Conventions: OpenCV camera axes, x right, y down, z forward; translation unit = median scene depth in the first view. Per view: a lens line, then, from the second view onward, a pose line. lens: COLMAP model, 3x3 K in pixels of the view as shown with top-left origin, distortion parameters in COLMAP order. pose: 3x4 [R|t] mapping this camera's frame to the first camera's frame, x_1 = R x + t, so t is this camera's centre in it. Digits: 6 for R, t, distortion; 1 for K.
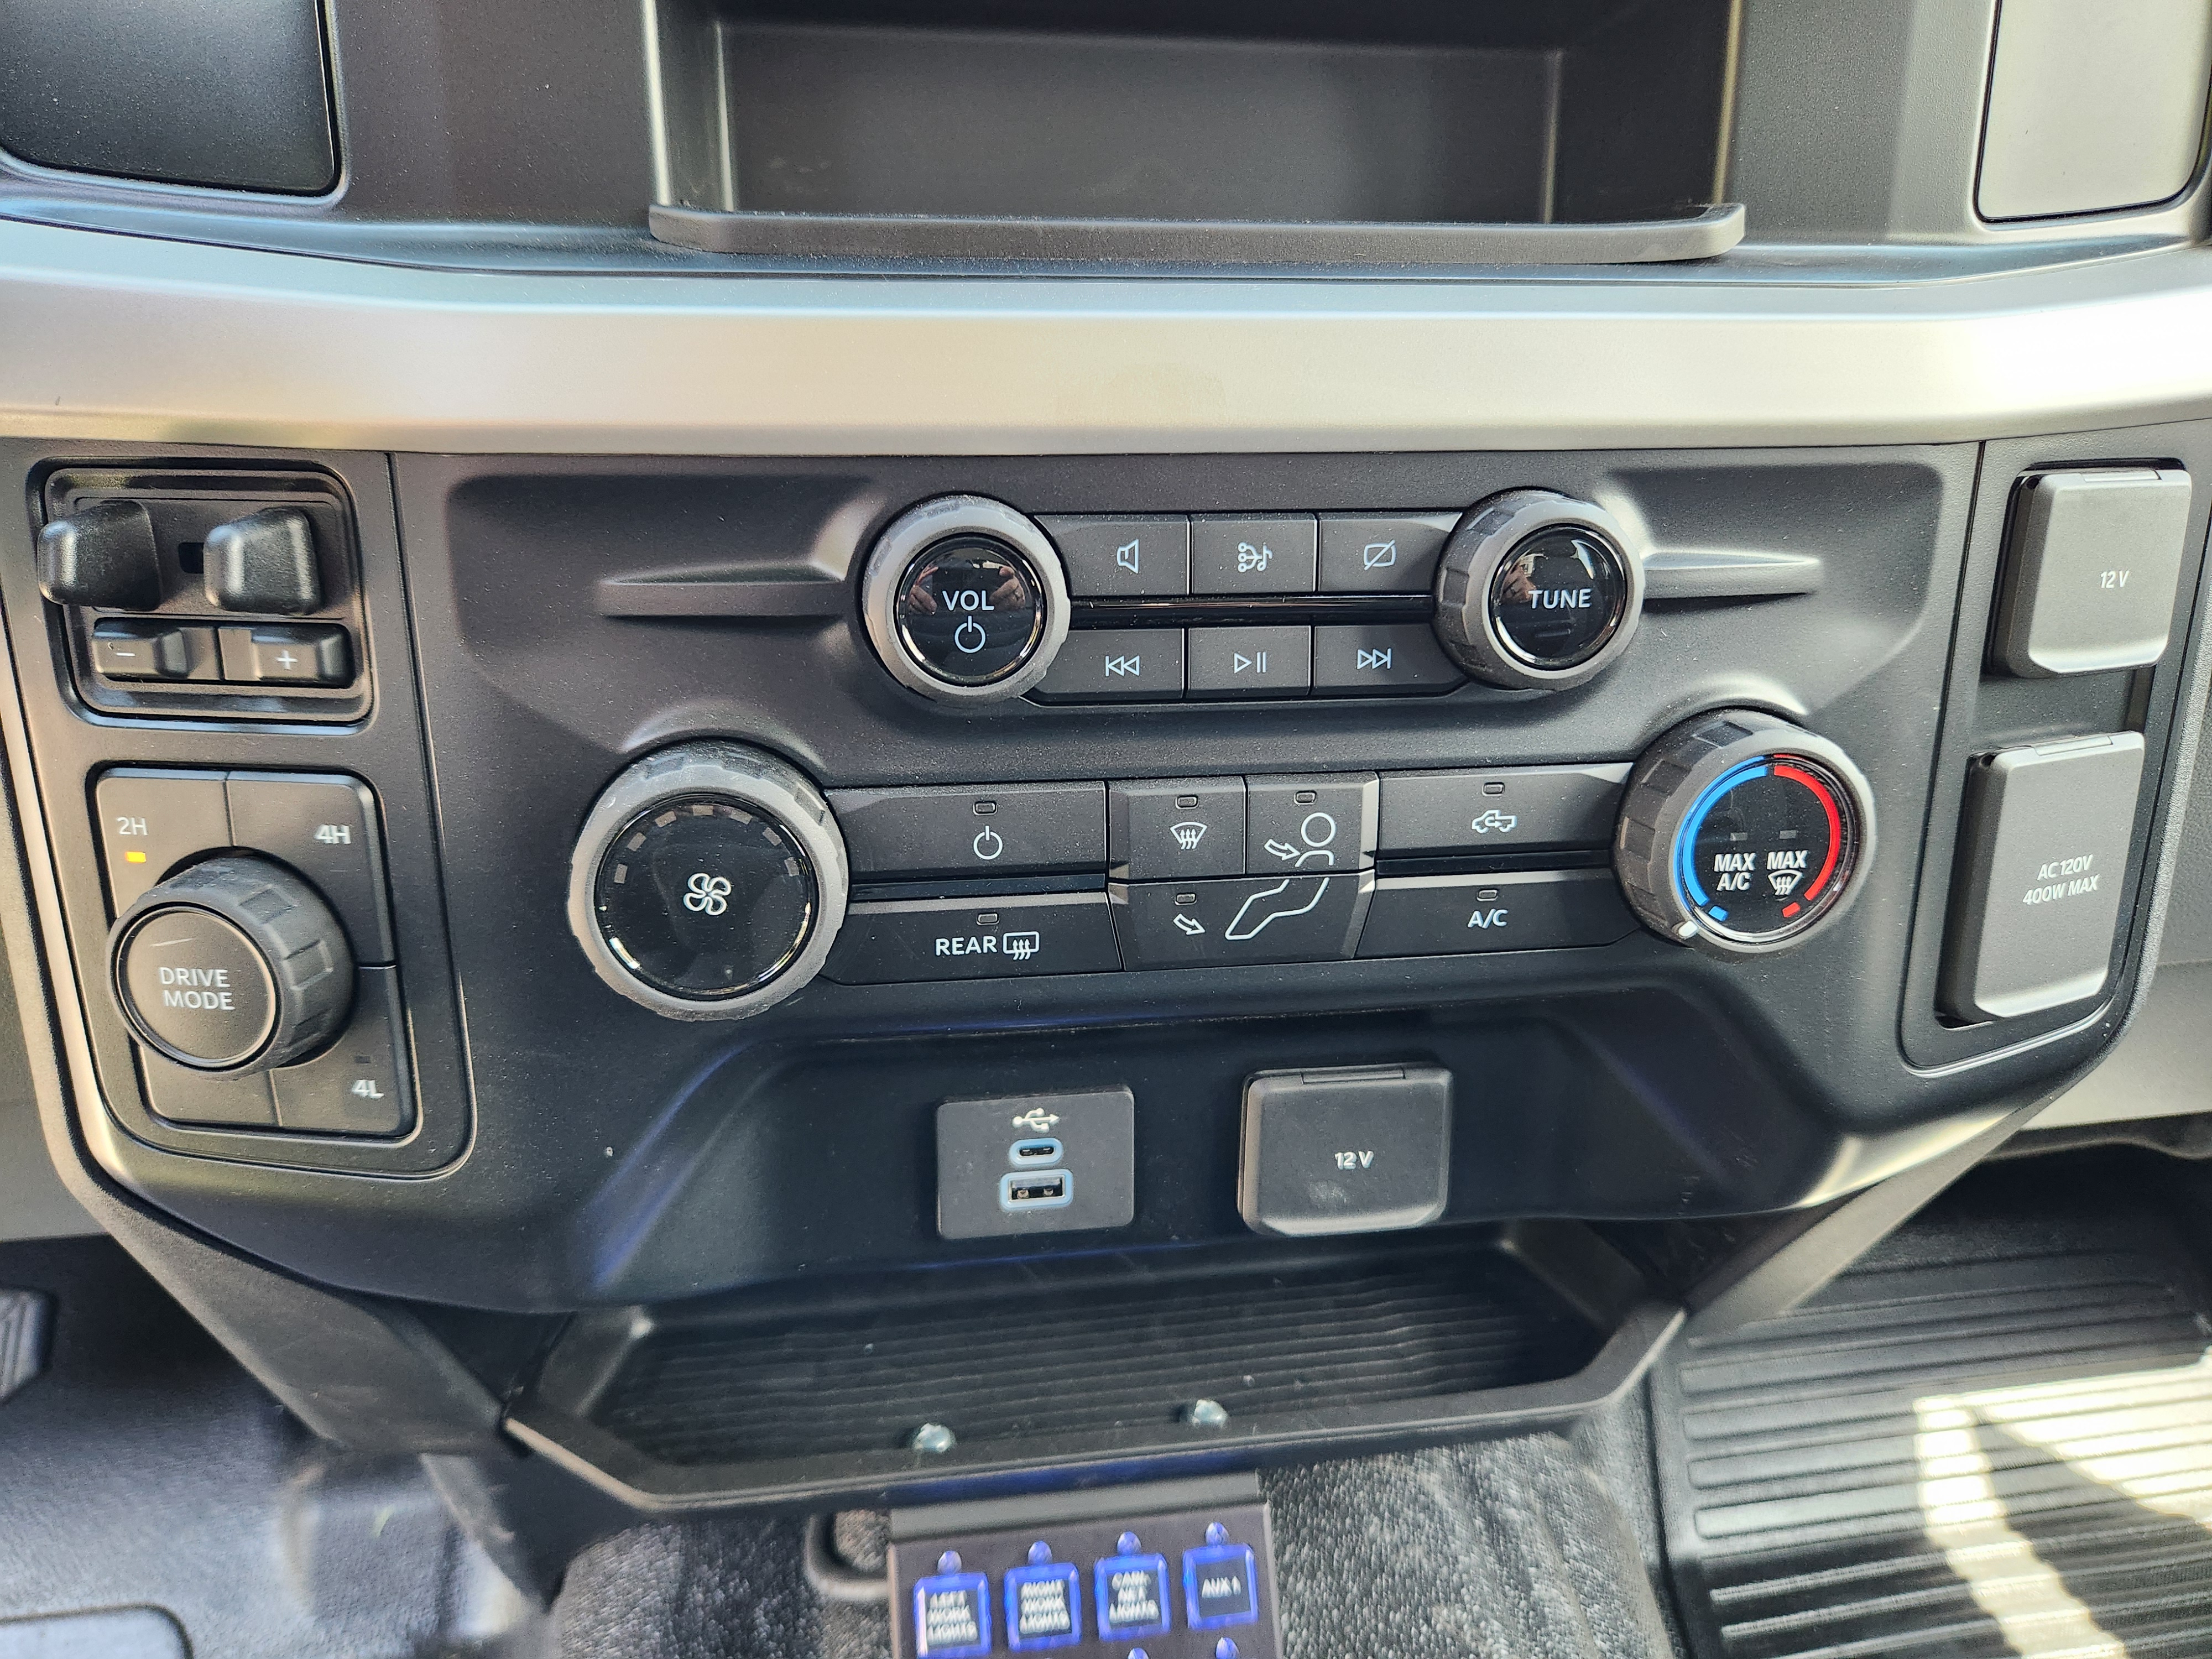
lens RADIAL K [[1512.4, 0, 1100.3], [0, 1512.4, 834.0], [0, 0, 1]] dist [0.040466, -0.053179]
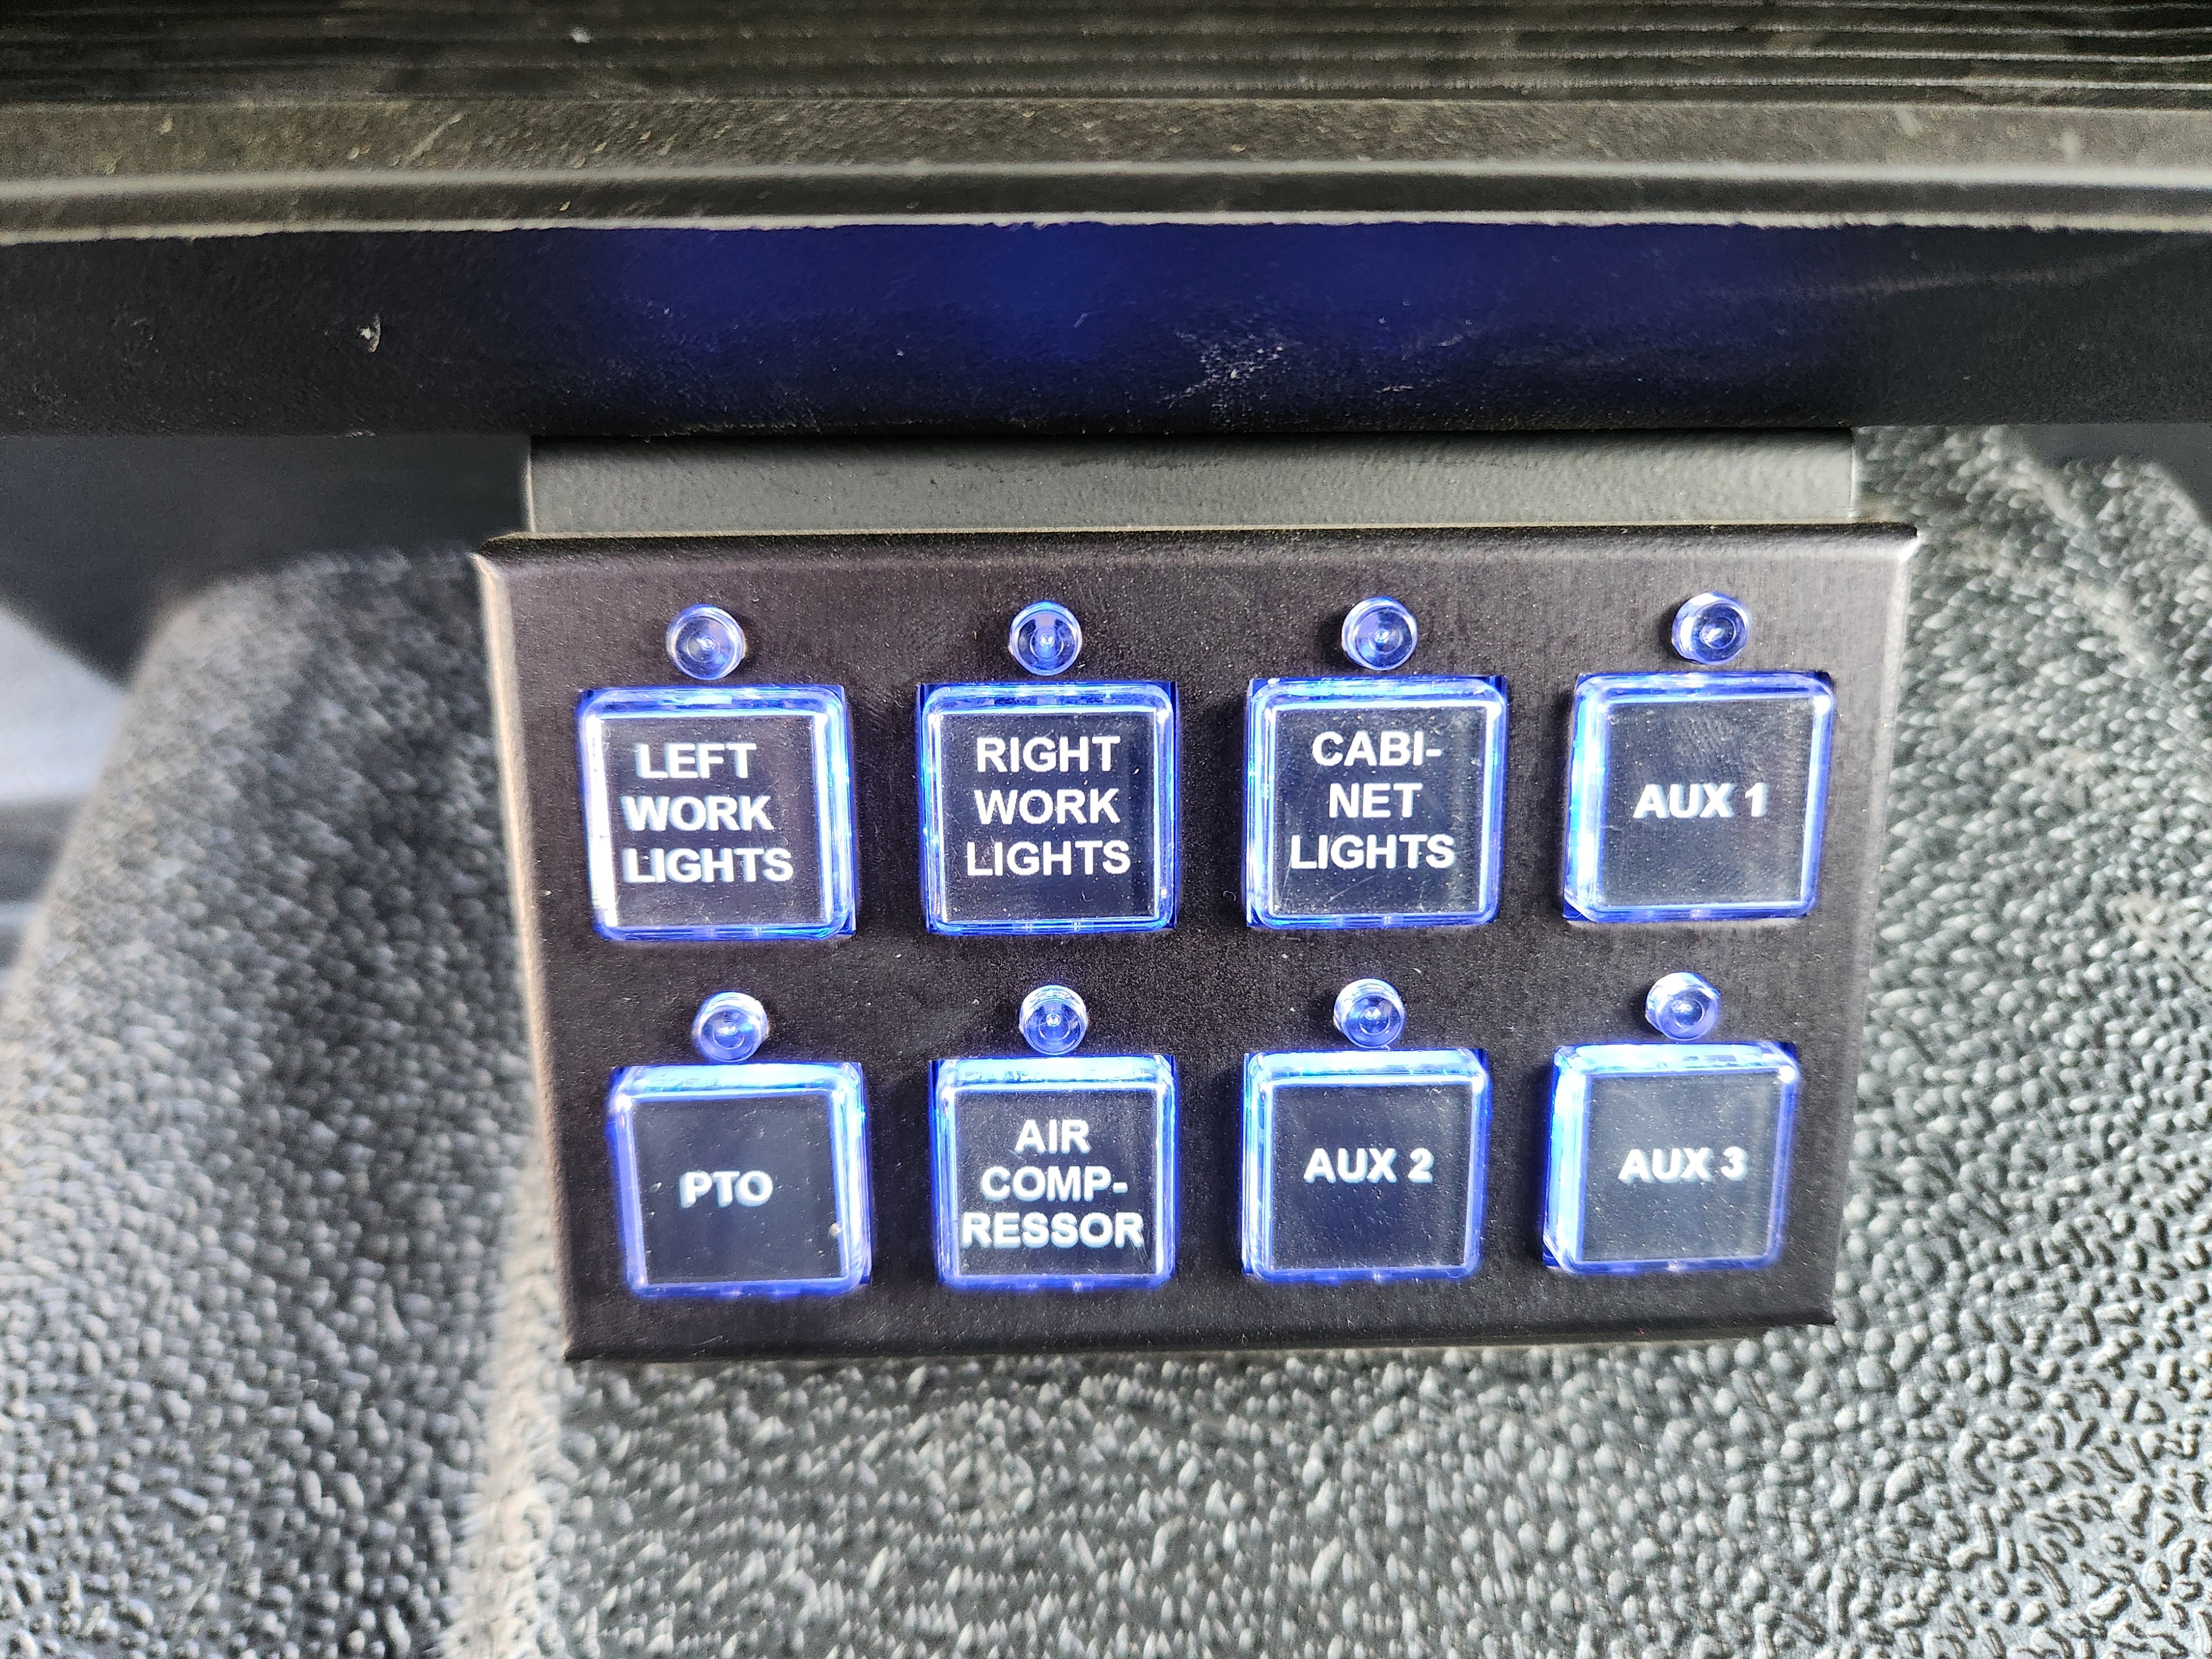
lens RADIAL K [[1512.4, 0, 1100.3], [0, 1512.4, 834.0], [0, 0, 1]] dist [0.040466, -0.053179]
pose [[0.993754, 0.087388, -0.069398, -0.008589], [-0.044720, 0.881633, 0.469813, 0.376671], [0.102240, -0.463775, 0.880034, 0.746931]]
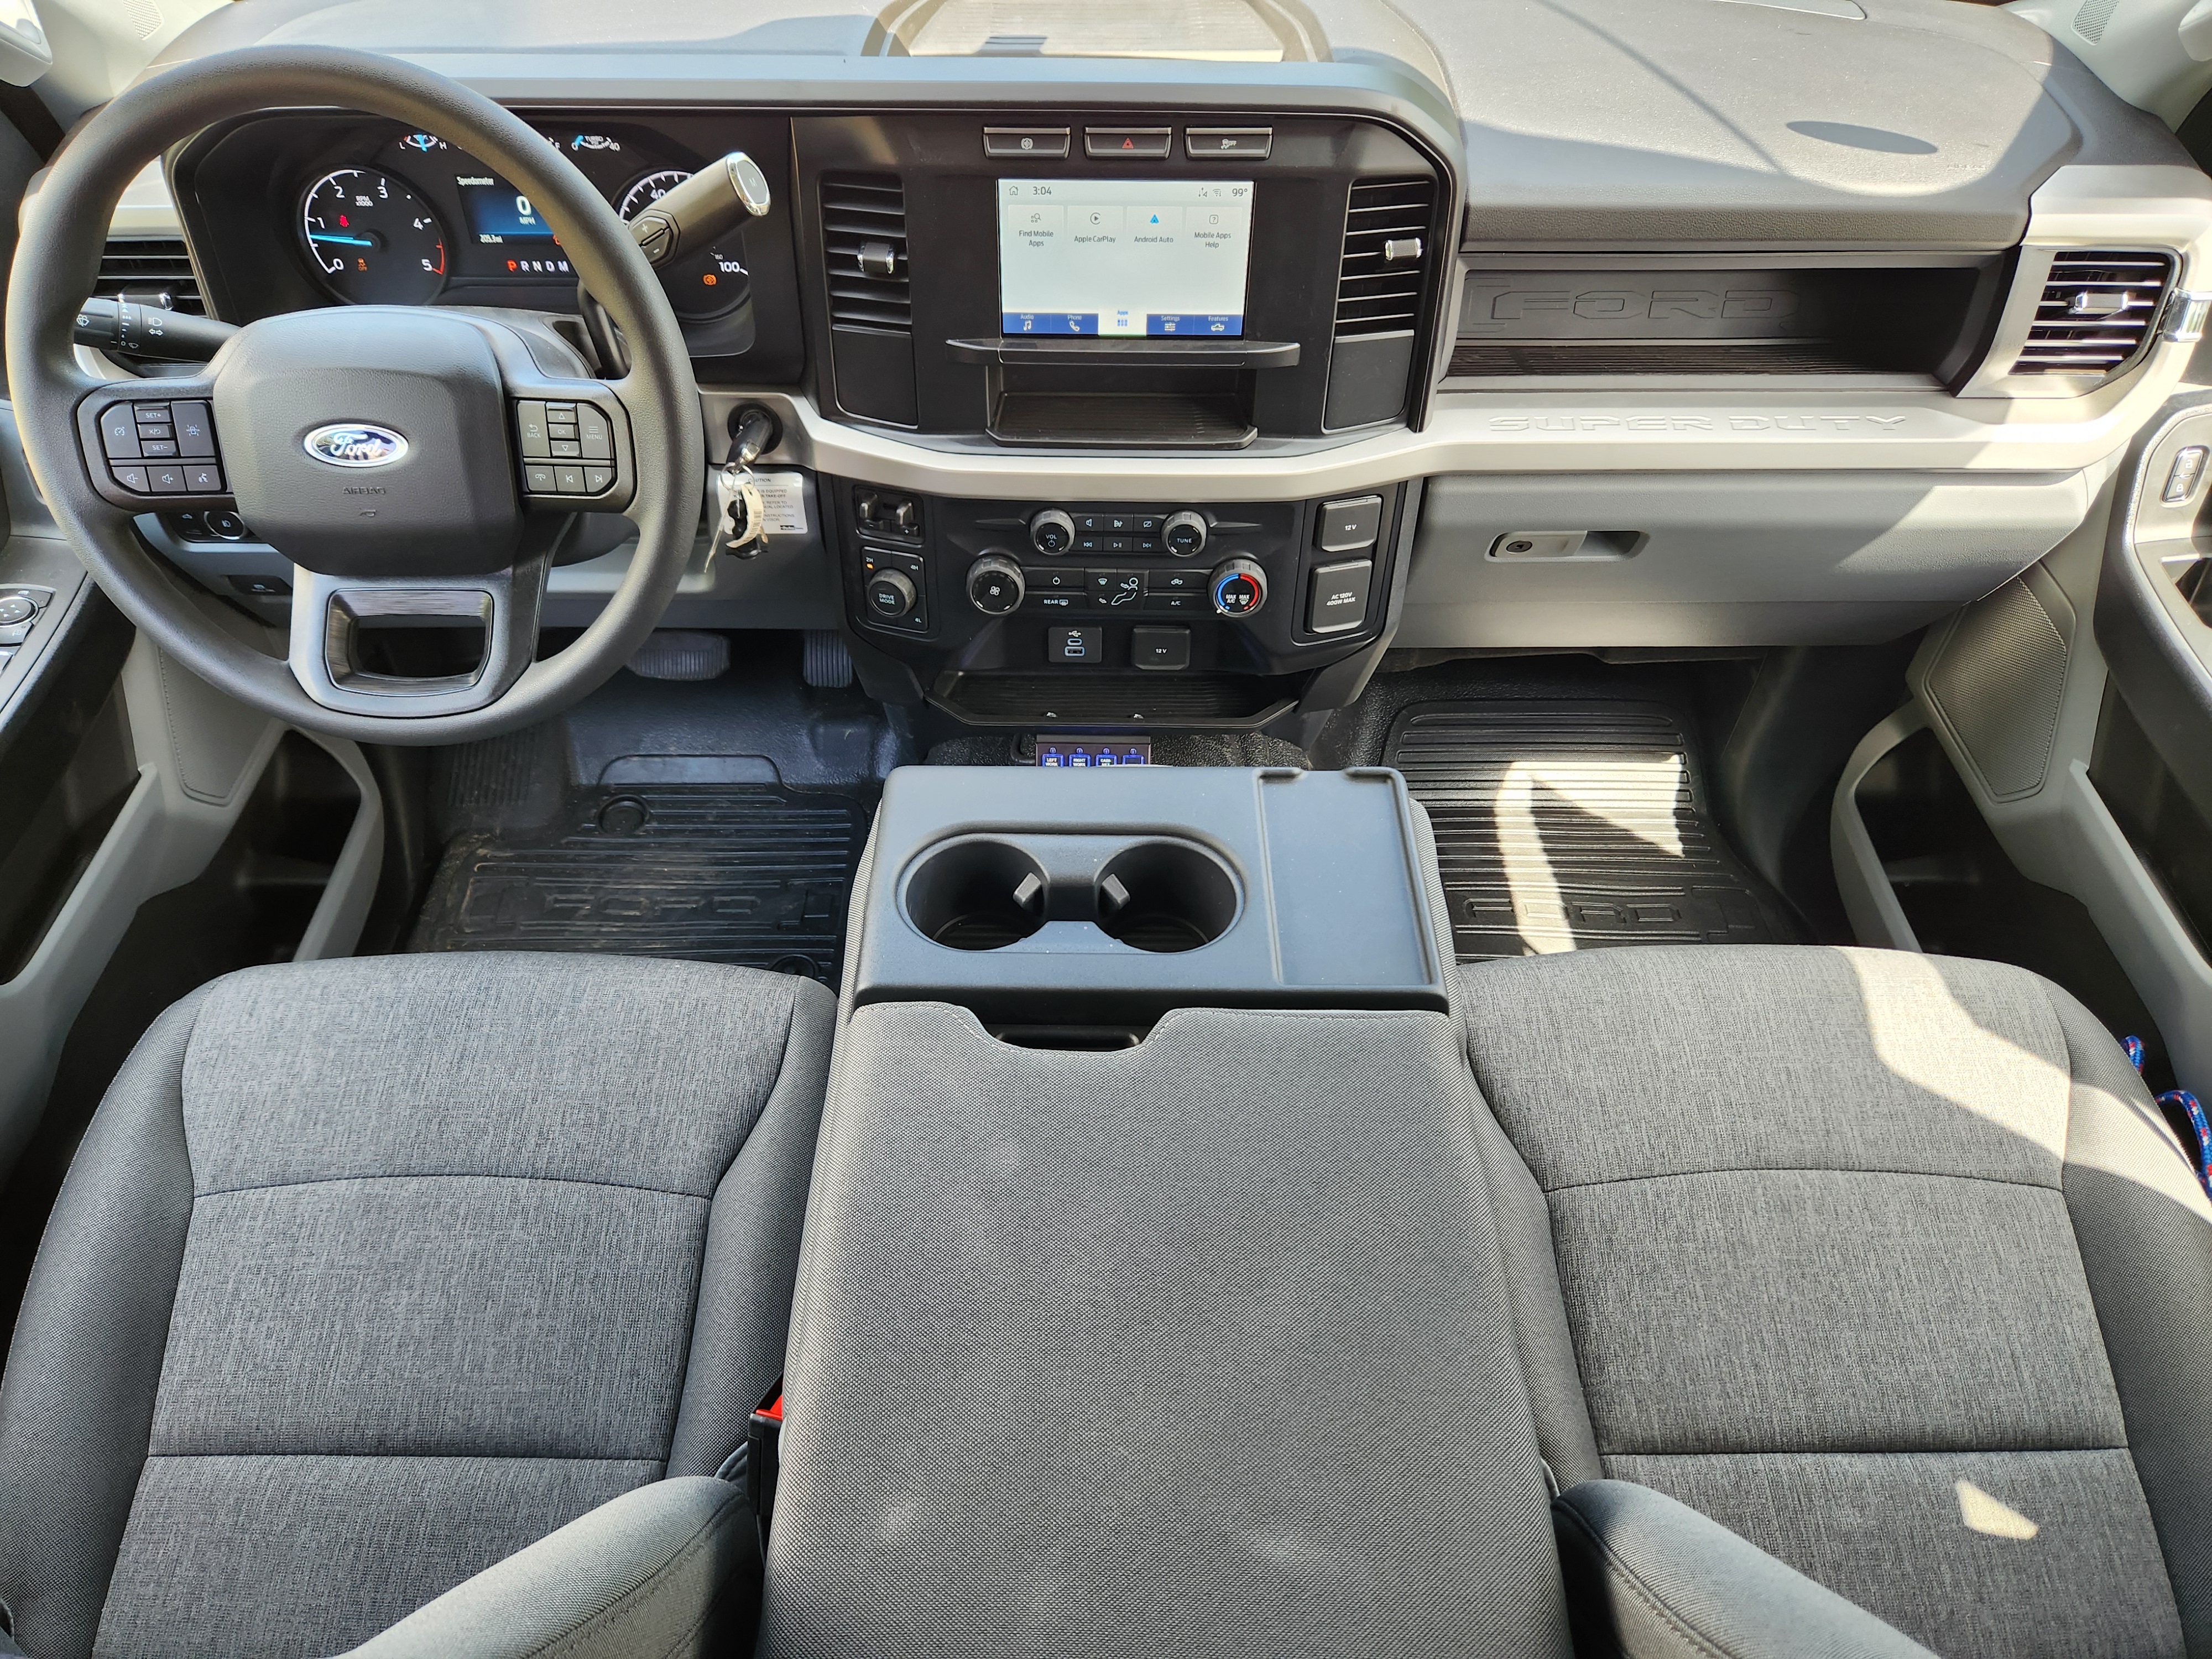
lens RADIAL K [[1512.4, 0, 1100.3], [0, 1512.4, 834.0], [0, 0, 1]] dist [0.040466, -0.053179]
pose [[0.987401, 0.105412, -0.118014, 0.402974], [-0.049711, 0.914690, 0.401088, -0.678615], [0.150226, -0.390168, 0.908406, -2.032560]]
